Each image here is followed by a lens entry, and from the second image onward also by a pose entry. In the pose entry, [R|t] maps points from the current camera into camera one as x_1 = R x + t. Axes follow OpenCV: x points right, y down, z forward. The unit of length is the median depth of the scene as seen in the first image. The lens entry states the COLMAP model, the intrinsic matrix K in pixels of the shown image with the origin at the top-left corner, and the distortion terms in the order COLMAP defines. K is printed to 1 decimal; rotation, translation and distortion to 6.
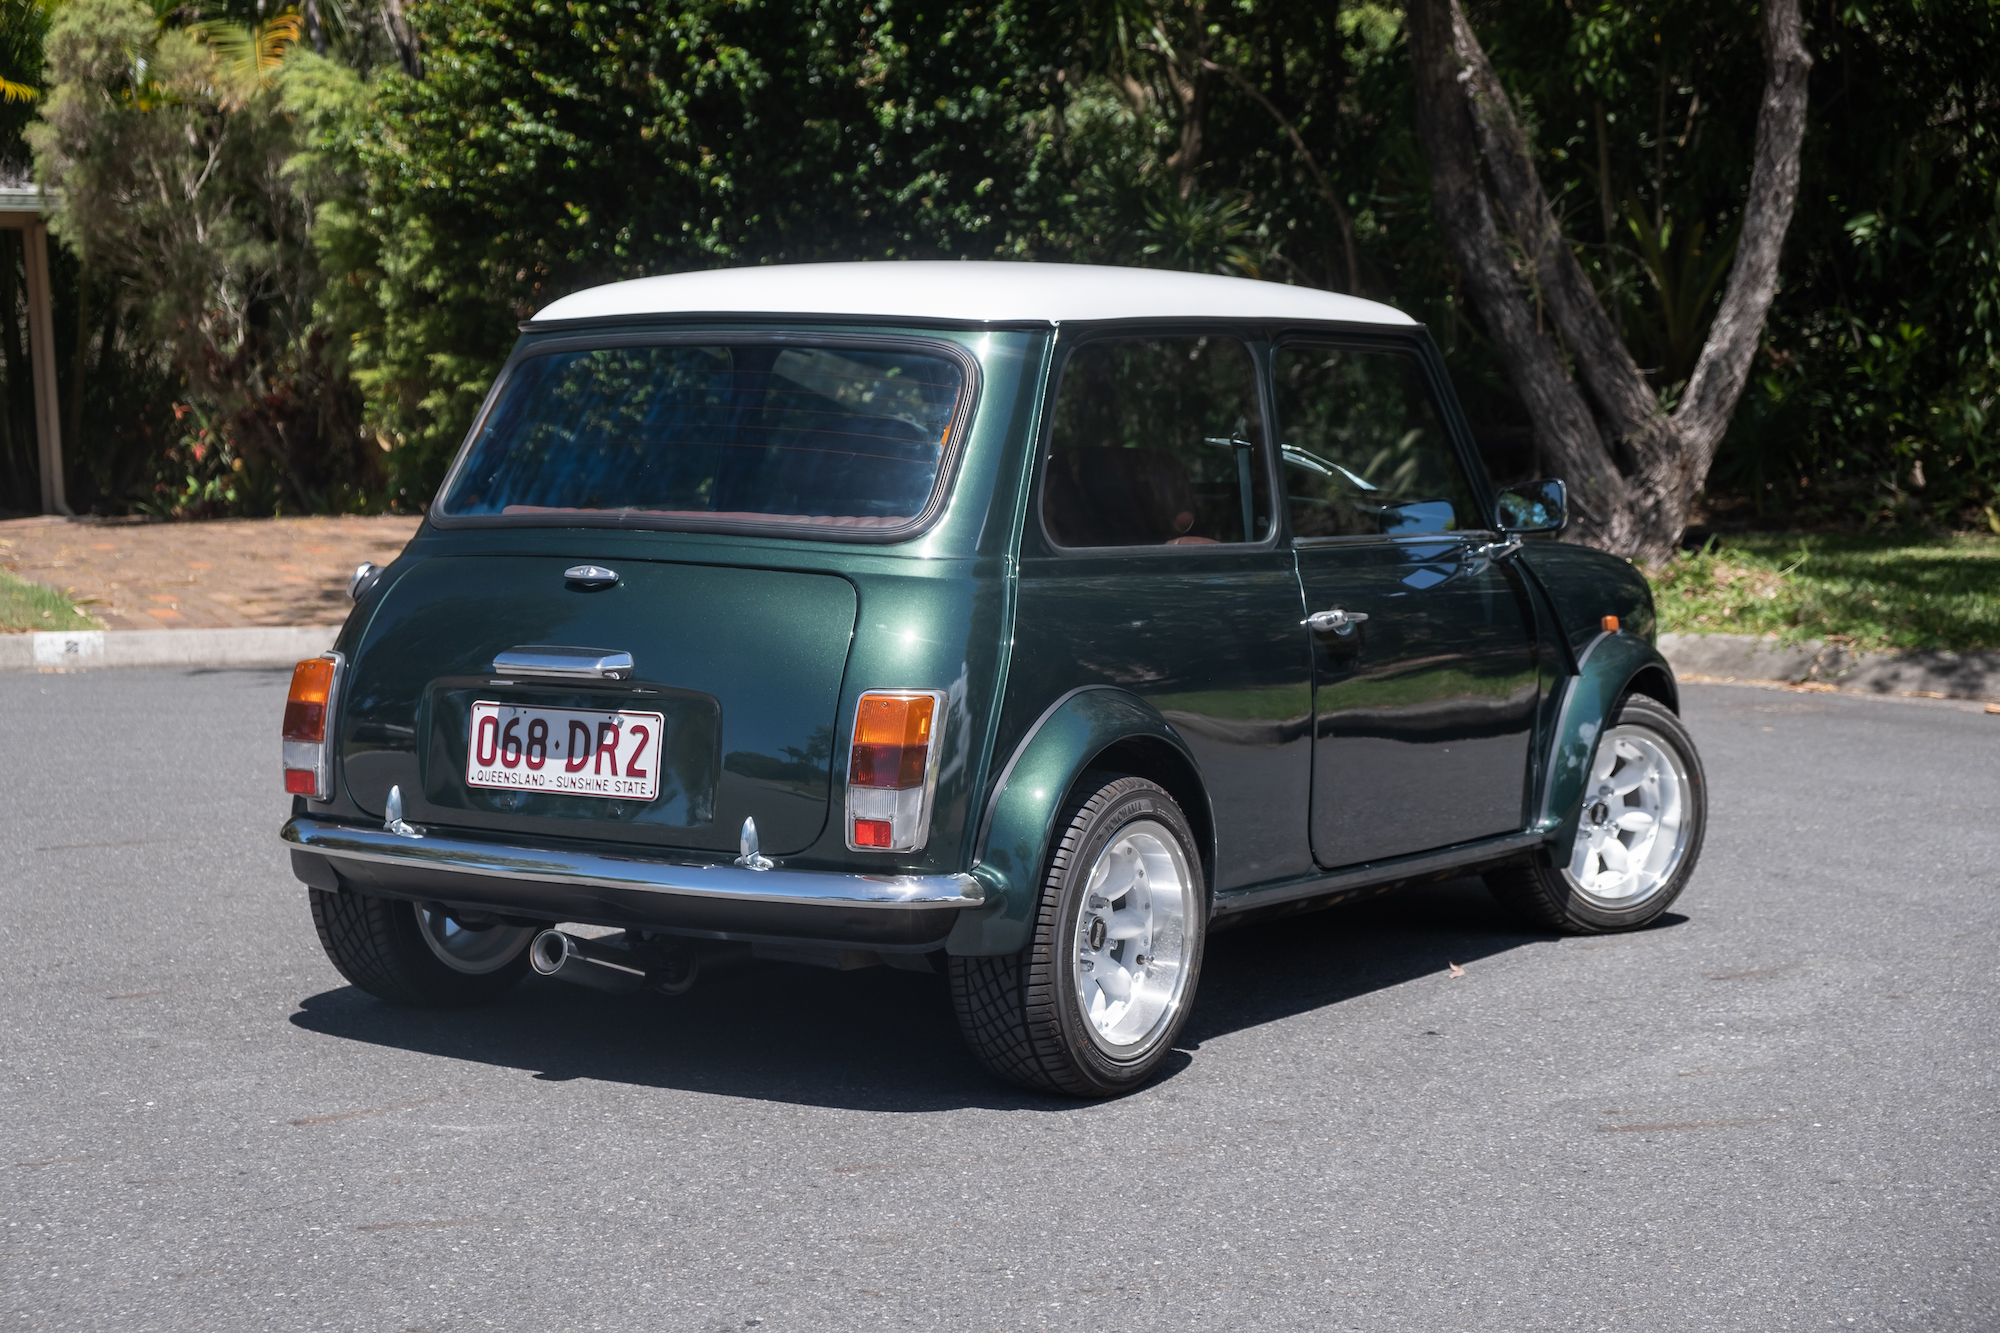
lens RADIAL K [[3450.9, 0, 996.8], [0, 3450.9, 715.6], [0, 0, 1]] dist [0.091028, 0.031793]
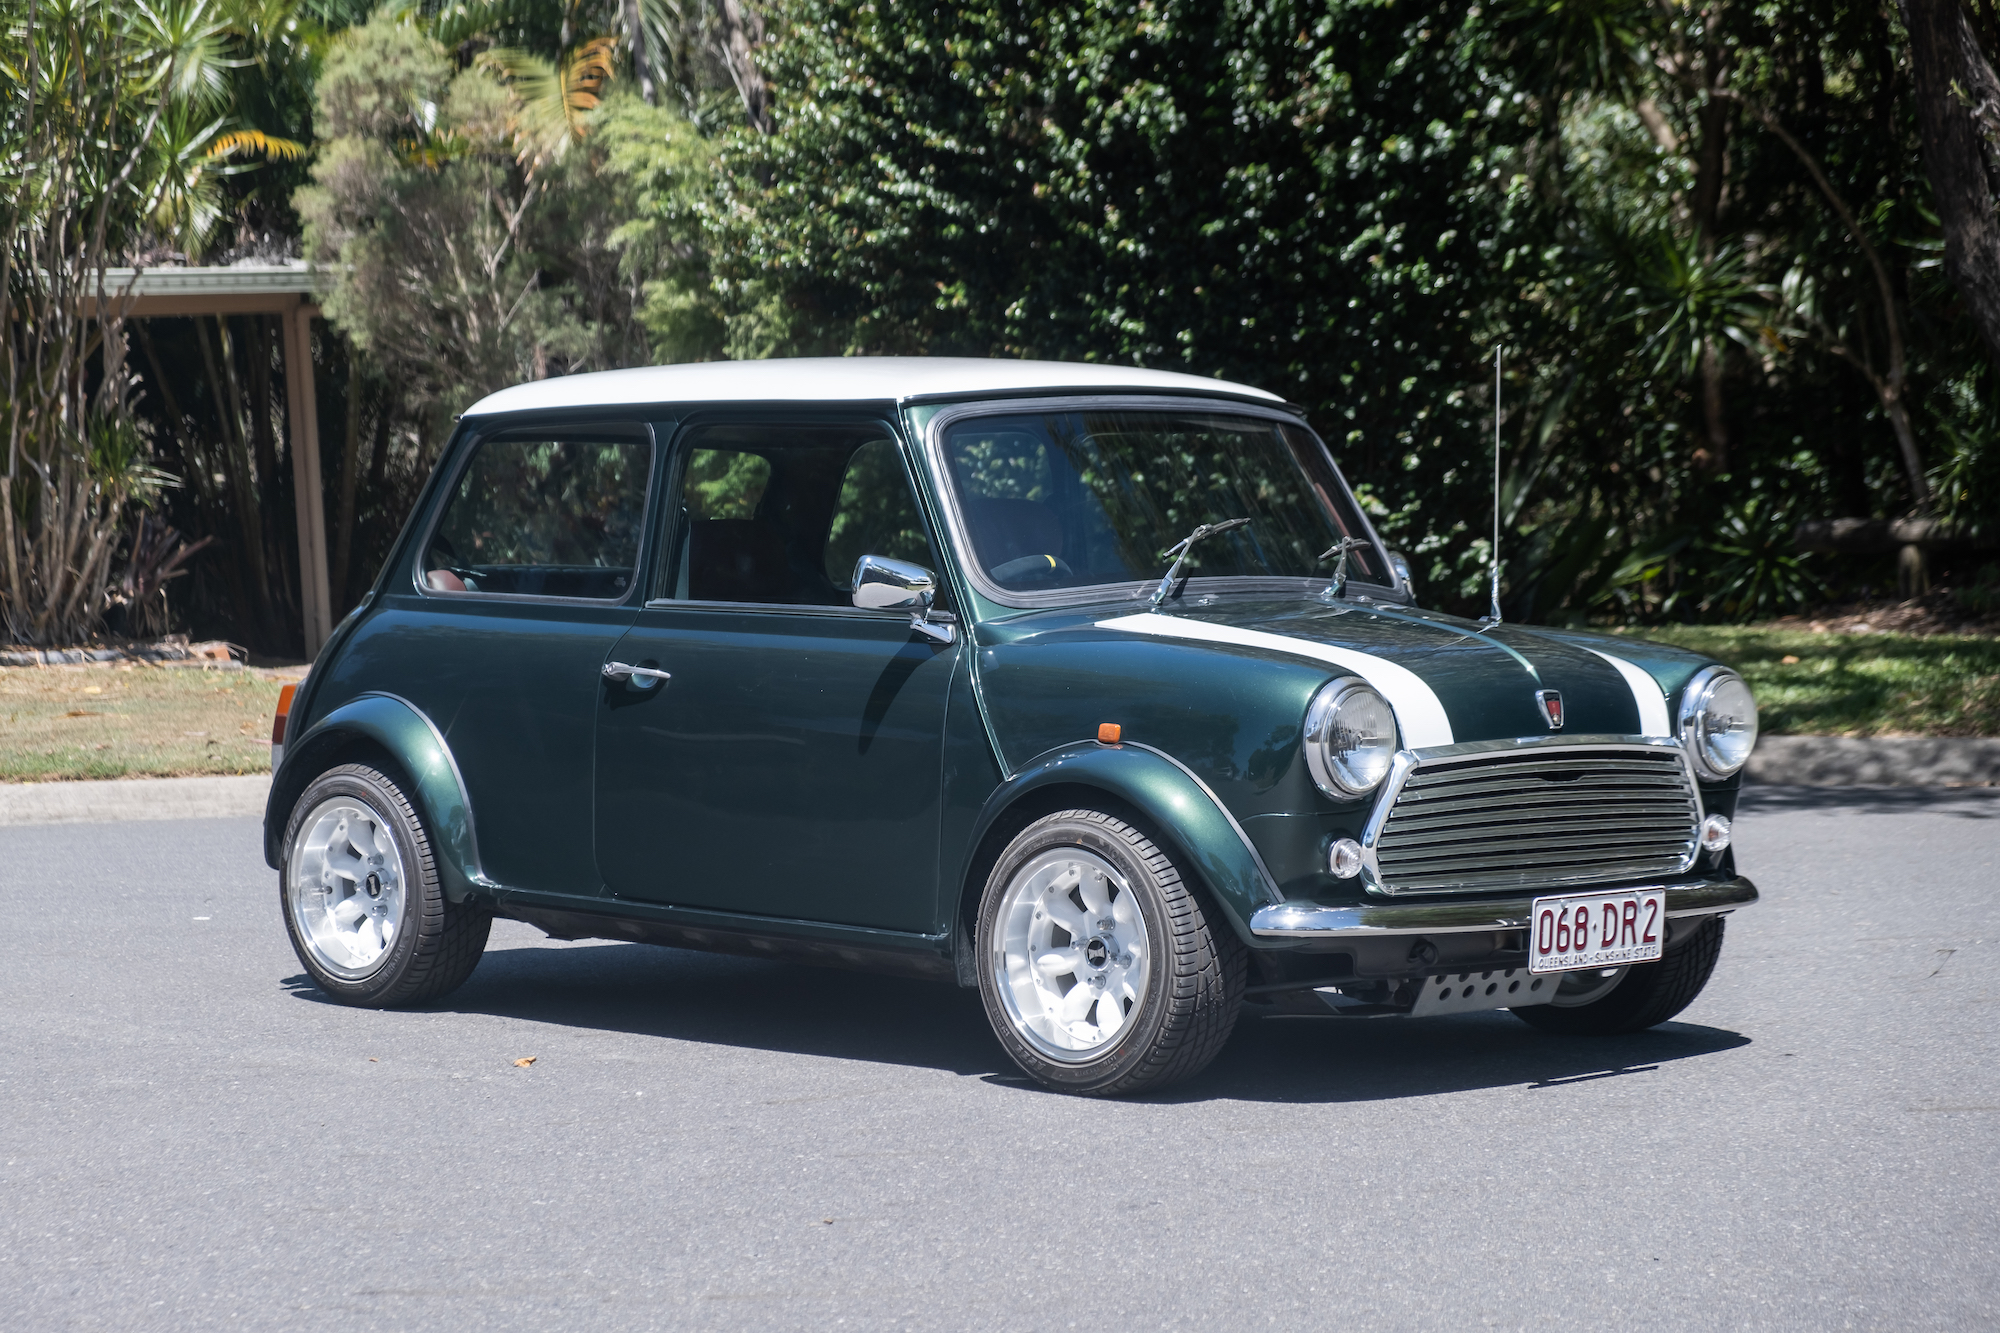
lens RADIAL K [[4781.1, 0, 1000.0], [0, 4781.1, 666.5], [0, 0, 1]] dist [0.007446, 0.045499]
pose [[0.993629, -0.016900, -0.111423, 0.015779], [0.010713, 0.998379, -0.055896, 0.011428], [0.112187, 0.054346, 0.992200, -0.140128]]
